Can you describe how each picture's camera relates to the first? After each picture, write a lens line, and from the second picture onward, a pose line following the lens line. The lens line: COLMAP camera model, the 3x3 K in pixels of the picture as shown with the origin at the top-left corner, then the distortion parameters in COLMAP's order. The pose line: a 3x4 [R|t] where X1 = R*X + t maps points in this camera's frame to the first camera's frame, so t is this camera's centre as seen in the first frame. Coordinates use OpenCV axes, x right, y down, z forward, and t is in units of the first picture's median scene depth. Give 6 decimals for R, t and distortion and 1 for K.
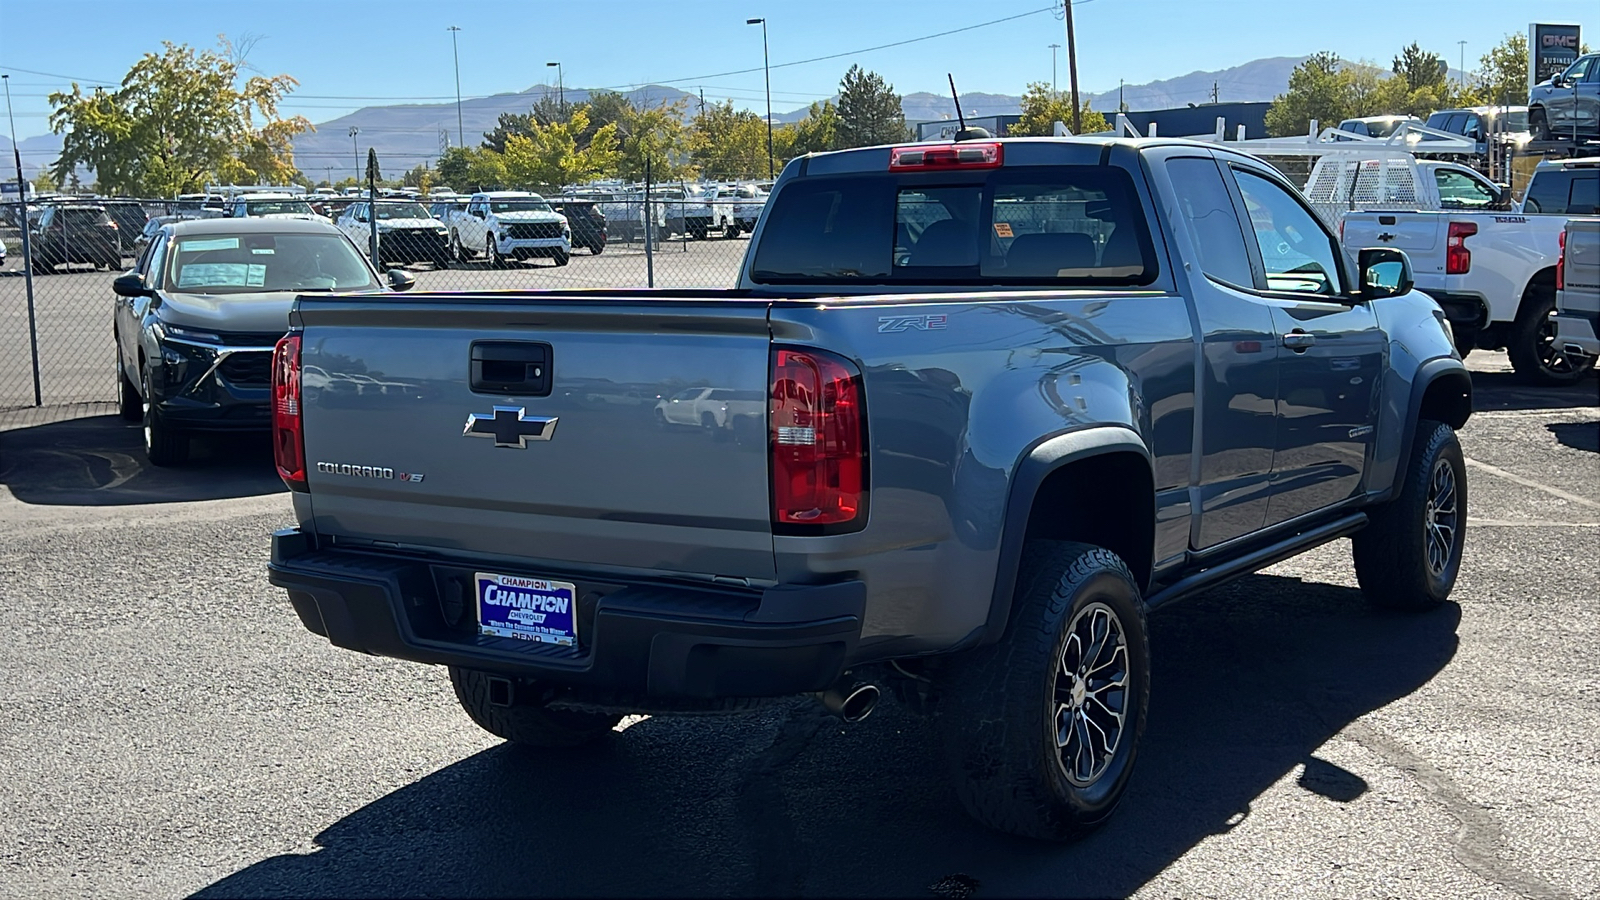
lens RADIAL K [[1881.1, 0, 815.8], [0, 1881.1, 441.2], [0, 0, 1]] dist [0.049276, 0.000000]
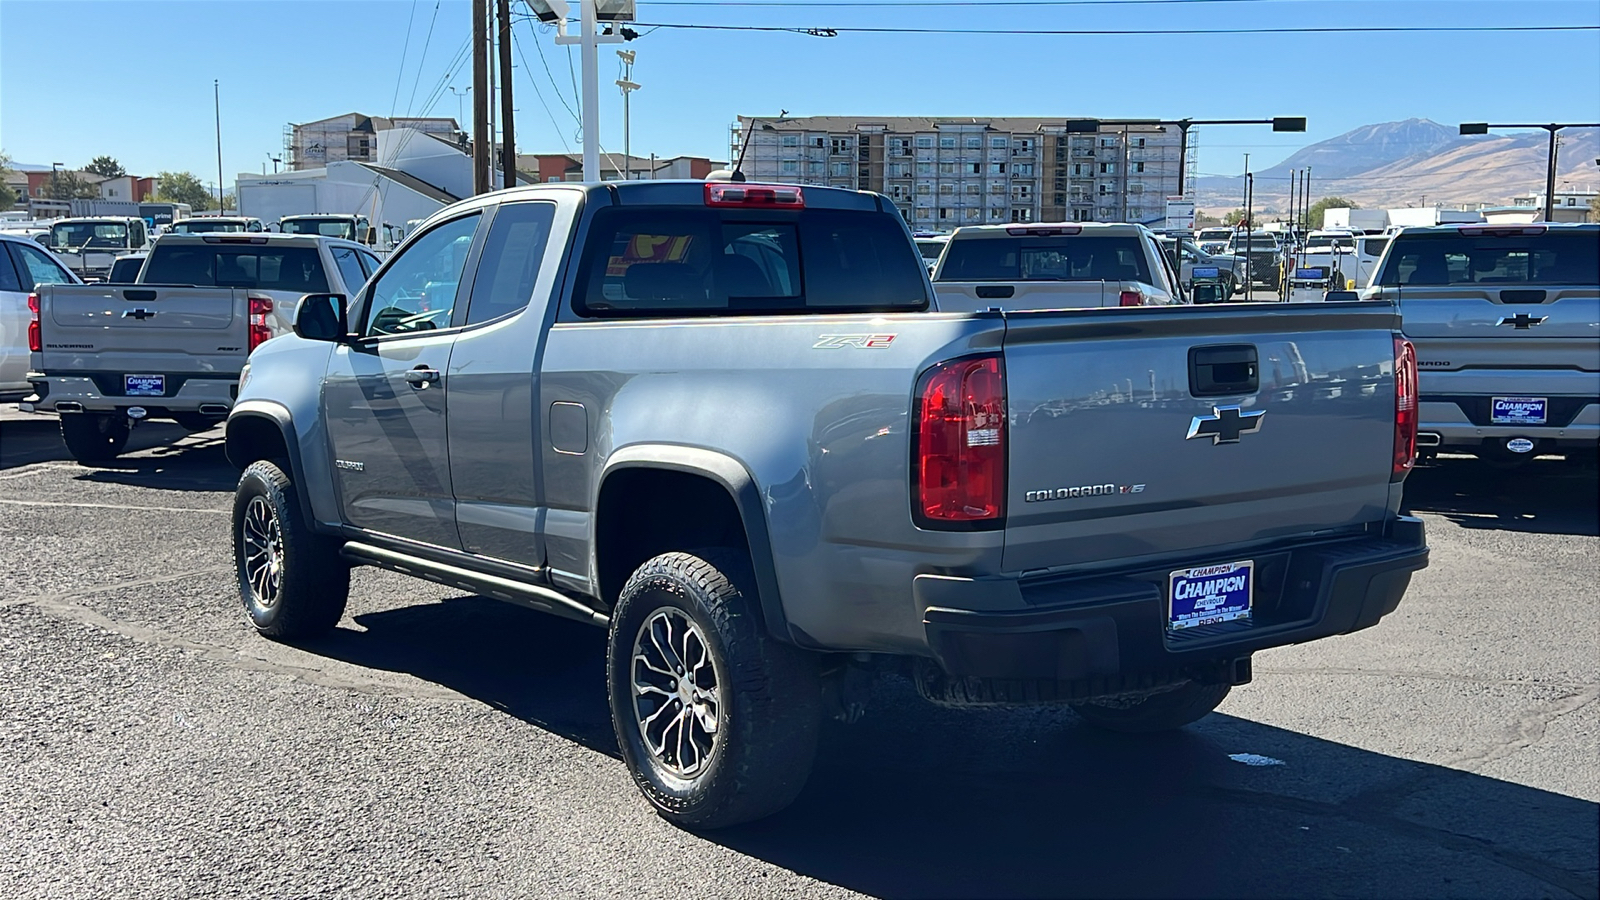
lens RADIAL K [[1752.0, 0, 807.0], [0, 1752.0, 448.4], [0, 0, 1]] dist [0.070692, 0.000000]
pose [[0.372817, -0.077518, 0.924661, -1.155299], [0.111144, 0.993061, 0.038440, -0.058104], [-0.921225, 0.088439, 0.378845, 0.817604]]
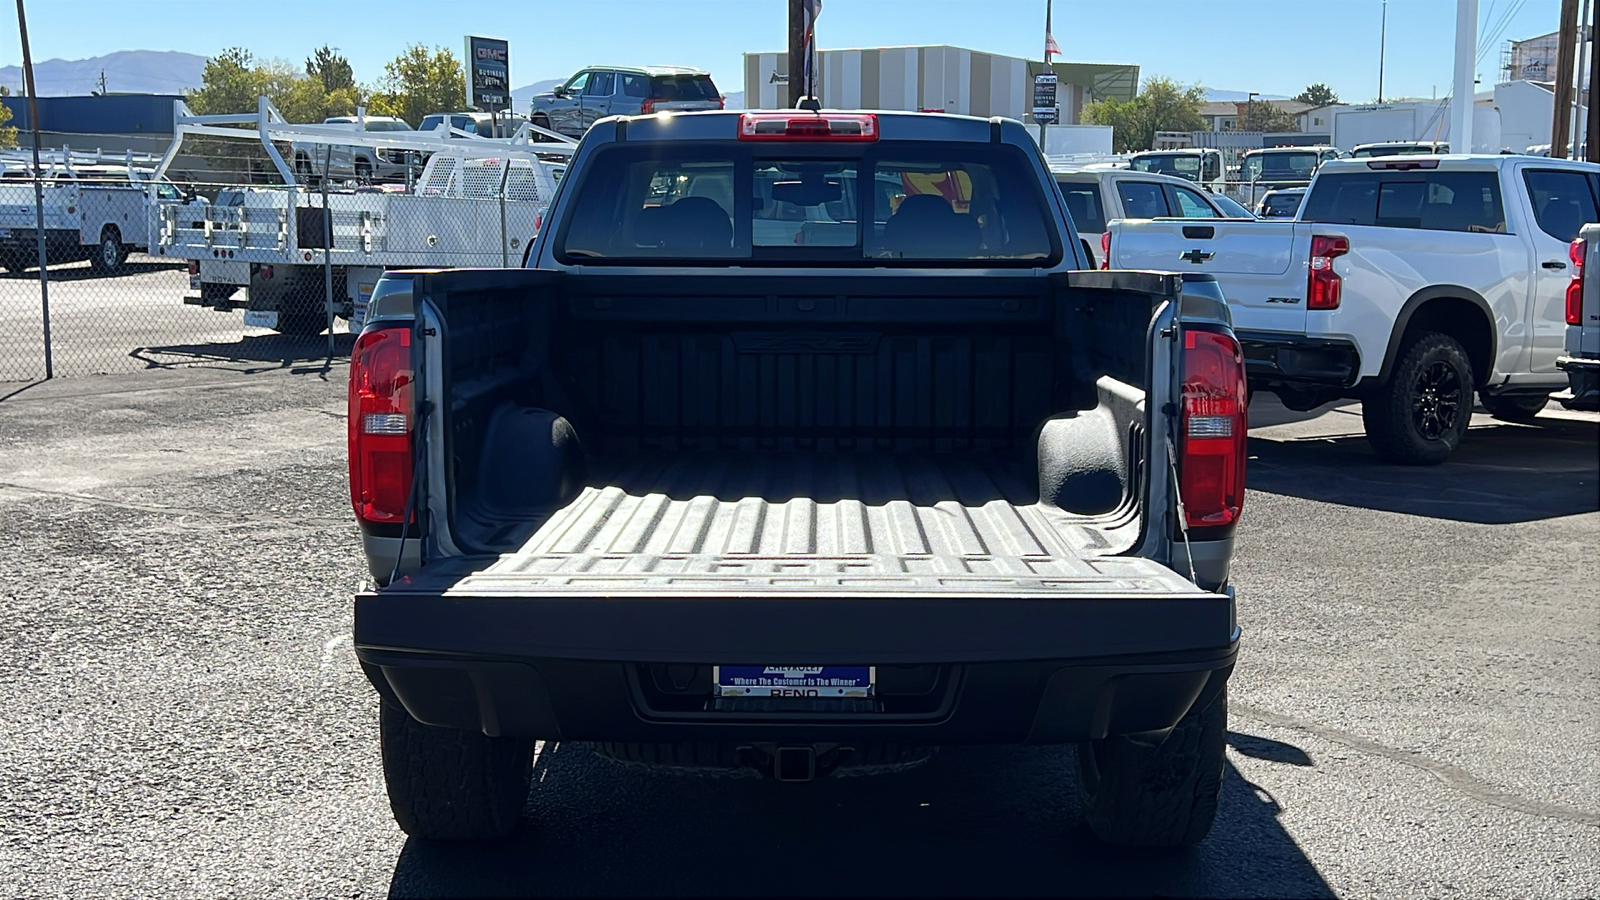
lens RADIAL K [[1881.1, 0, 811.2], [0, 1881.1, 449.2], [0, 0, 1]] dist [0.049276, 0.000000]
pose [[0.846240, -0.047235, 0.530703, -0.568078], [0.044960, 0.998841, 0.017210, -0.014356], [-0.530901, 0.009297, 0.847383, 0.307468]]
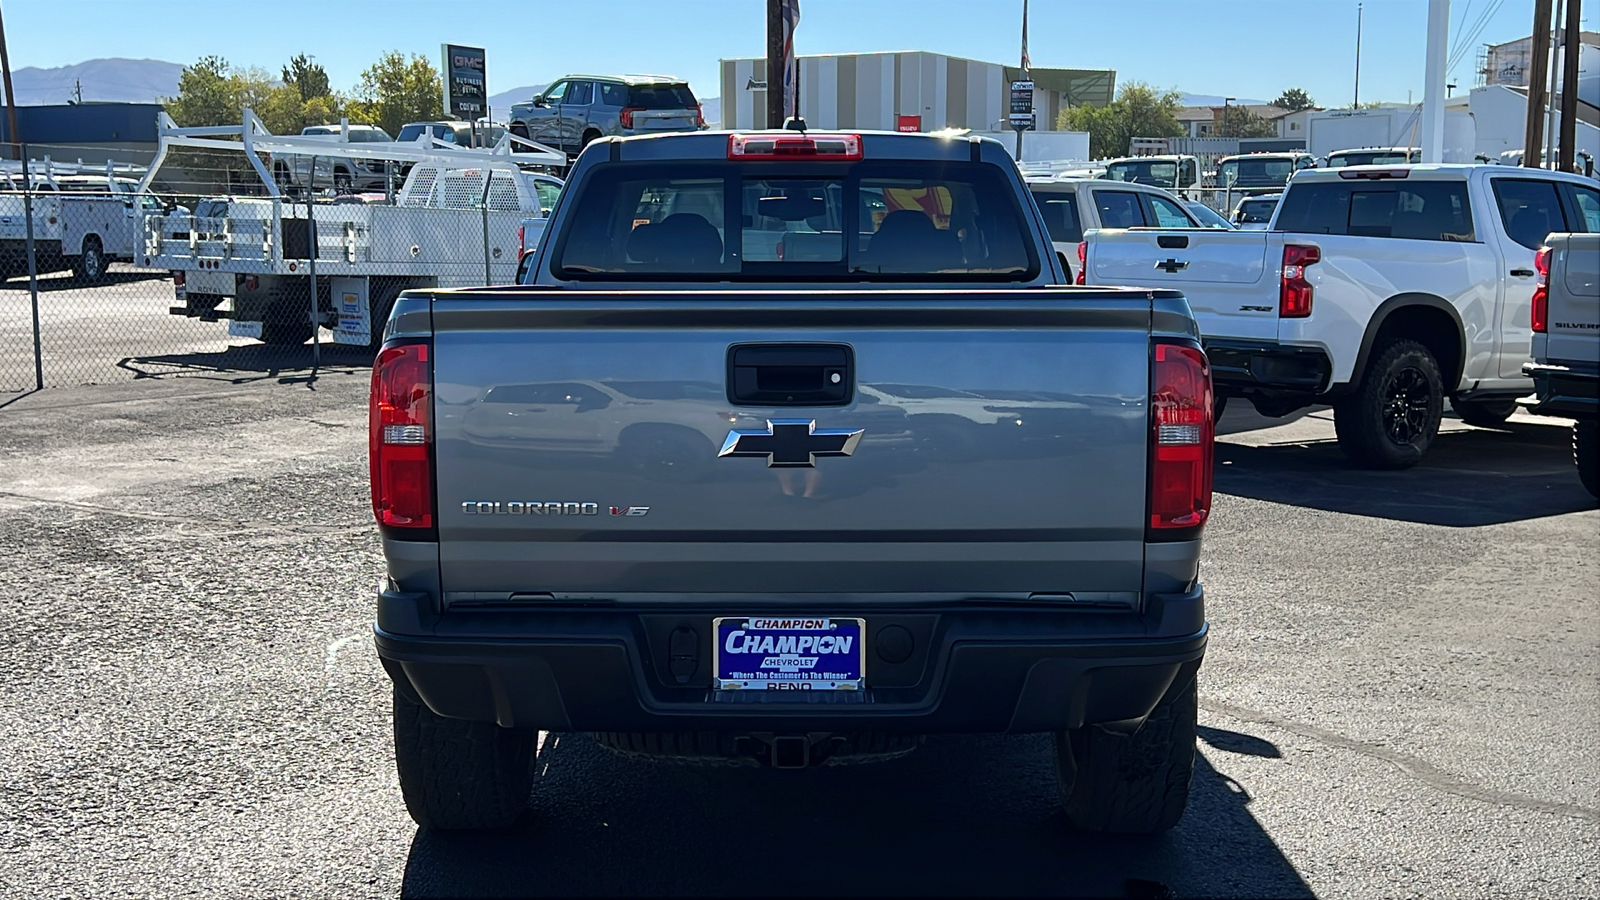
lens RADIAL K [[1881.1, 0, 794.4], [0, 1881.1, 462.1], [0, 0, 1]] dist [0.049276, 0.000000]
pose [[0.844512, -0.052136, 0.532993, -0.600982], [0.048570, 0.998605, 0.020722, -0.016099], [-0.533329, 0.008388, 0.845866, 0.268140]]
